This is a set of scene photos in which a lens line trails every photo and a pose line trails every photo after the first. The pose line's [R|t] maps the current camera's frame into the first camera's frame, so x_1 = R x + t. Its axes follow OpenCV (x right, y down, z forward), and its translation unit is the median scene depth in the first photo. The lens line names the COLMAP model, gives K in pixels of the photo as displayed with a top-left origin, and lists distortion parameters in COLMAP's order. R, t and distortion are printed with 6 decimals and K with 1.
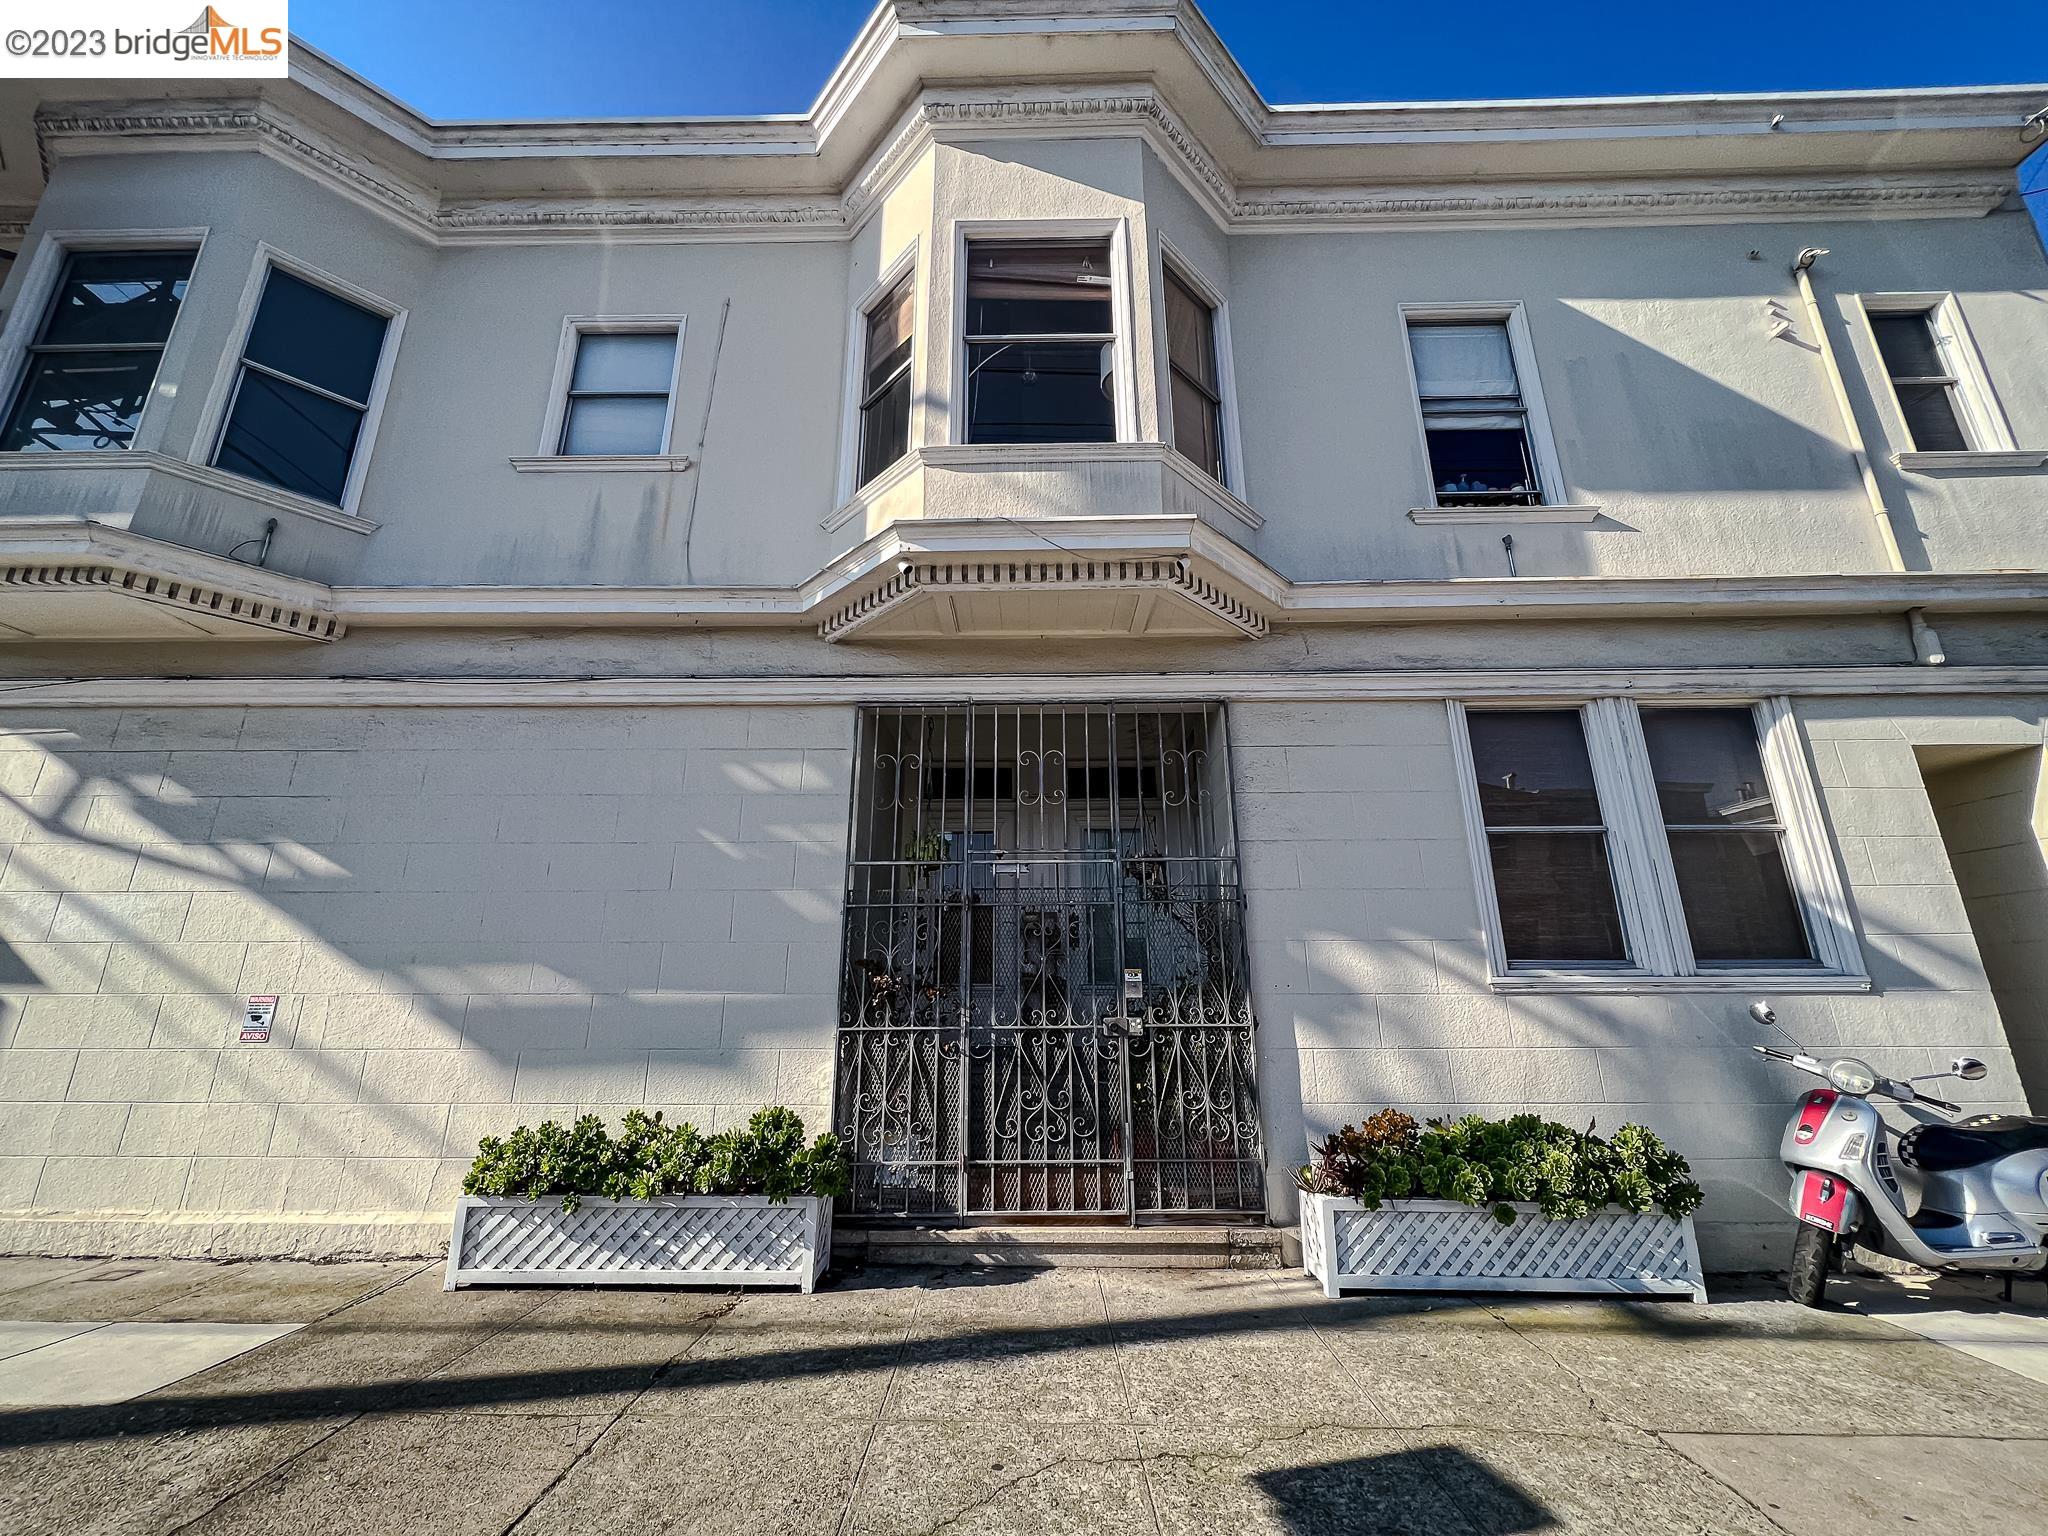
lens RADIAL K [[832.1, 0, 1018.2], [0, 832.1, 759.4], [0, 0, 1]] dist [-0.001062, 0.000228]
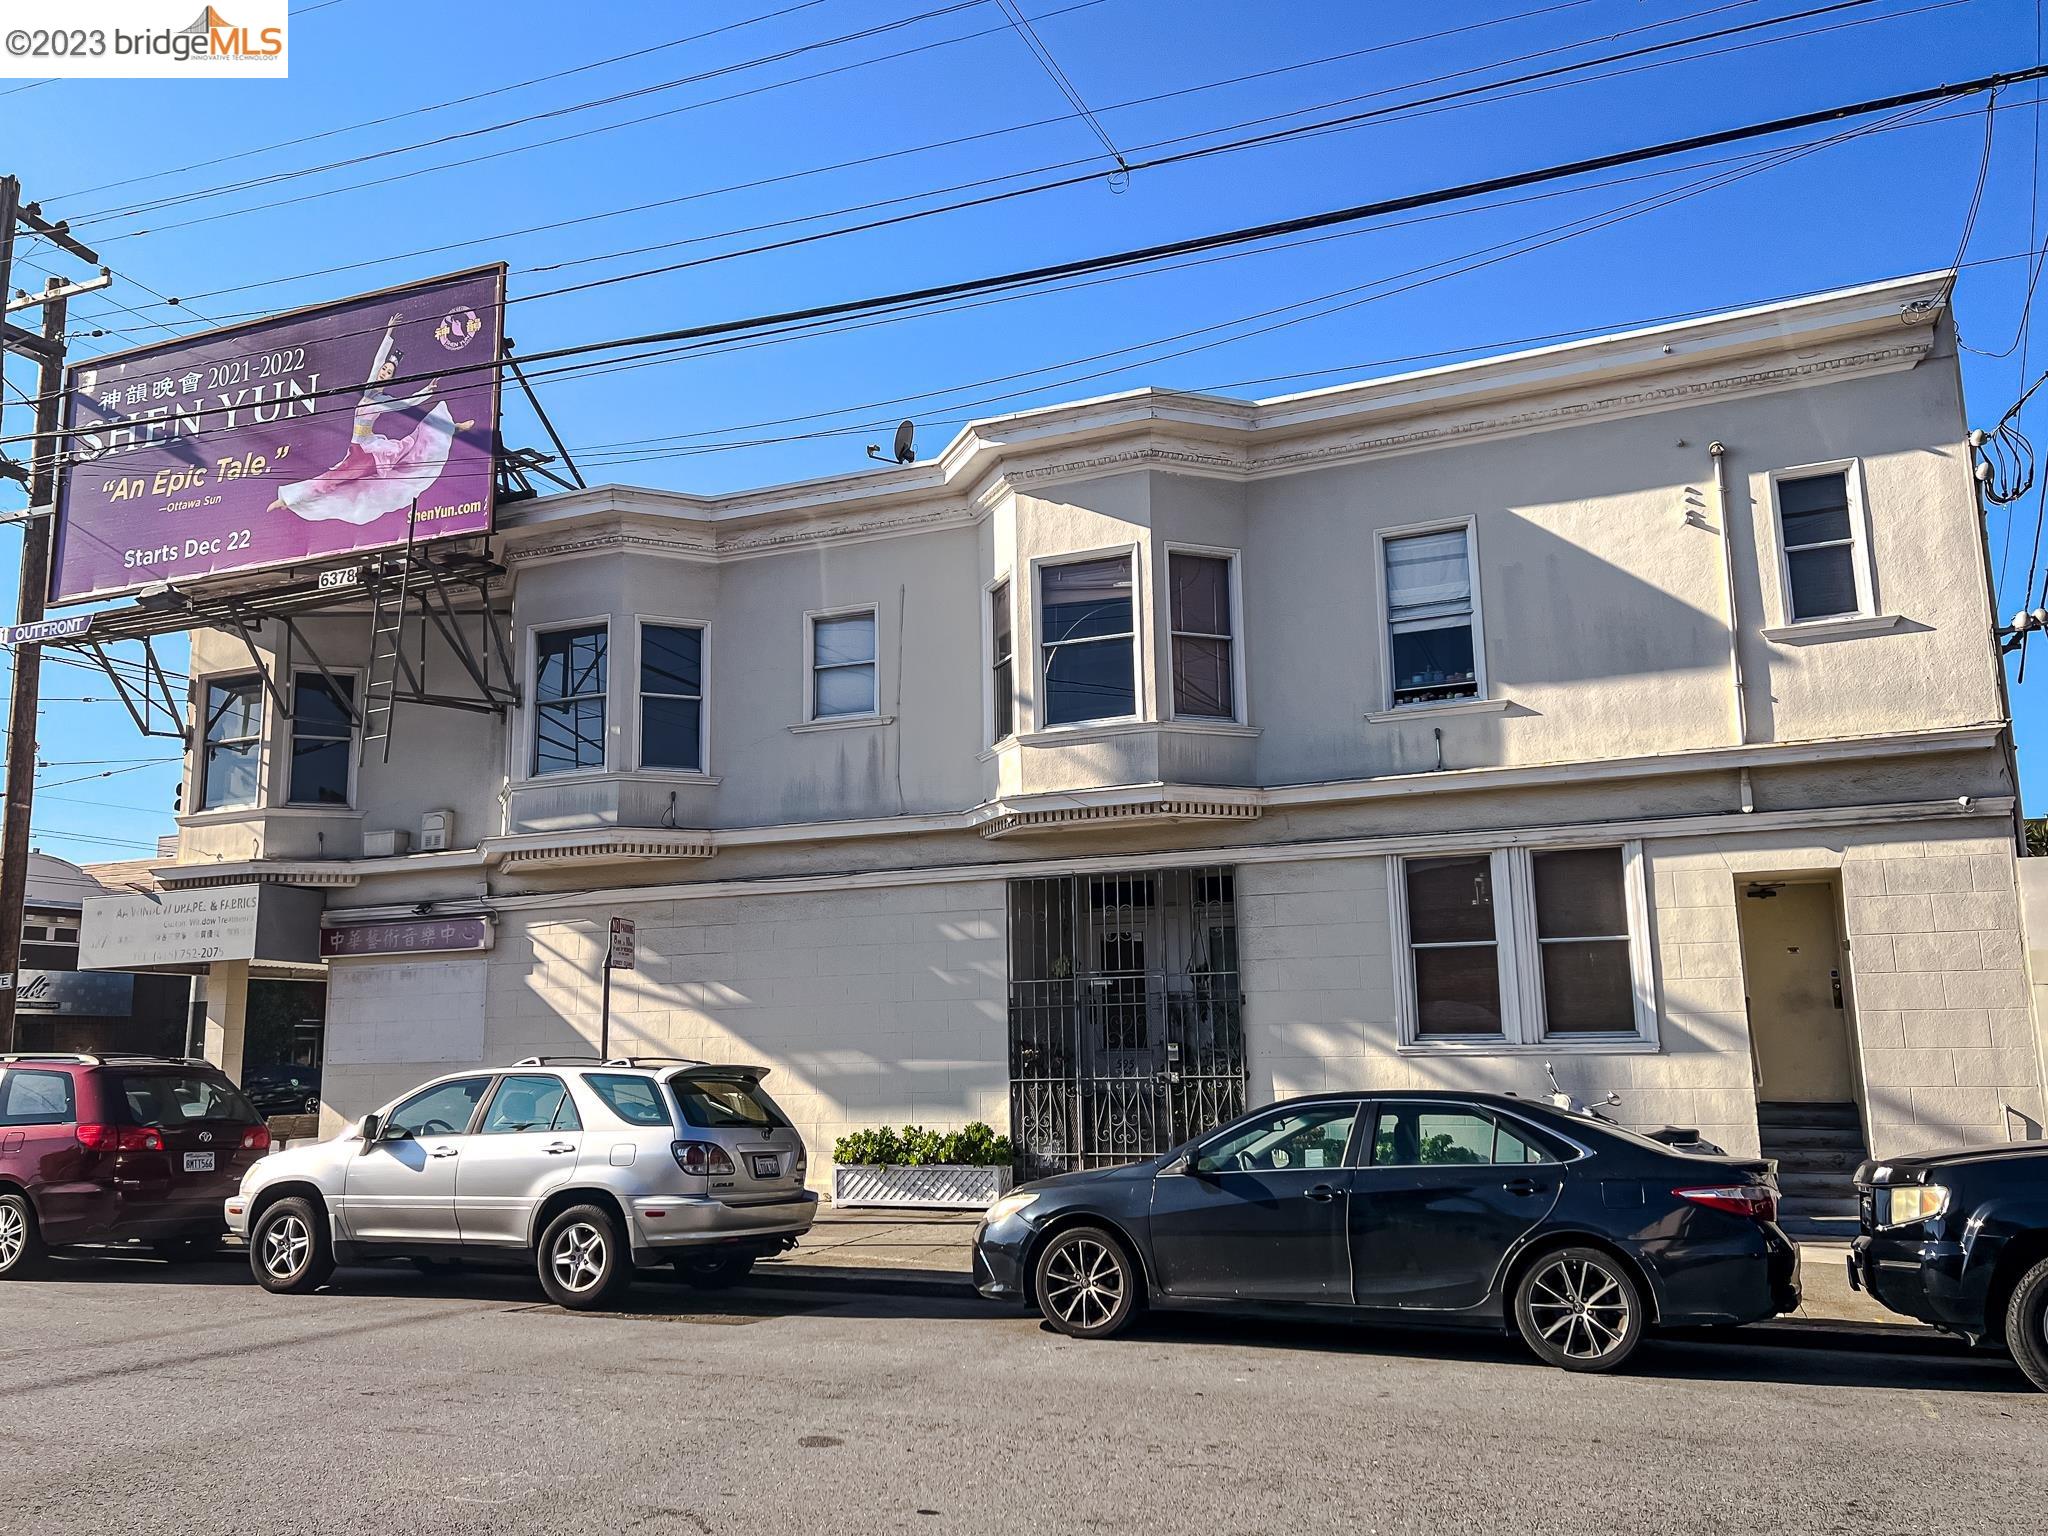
lens RADIAL K [[1602.3, 0, 1024.0], [0, 1602.3, 768.0], [0, 0, 1]] dist [0.133718, -0.210225]
pose [[0.930819, -0.079422, -0.356747, 0.943030], [0.121096, 0.987987, 0.096007, -0.567953], [0.344837, -0.132566, 0.929254, -1.798679]]
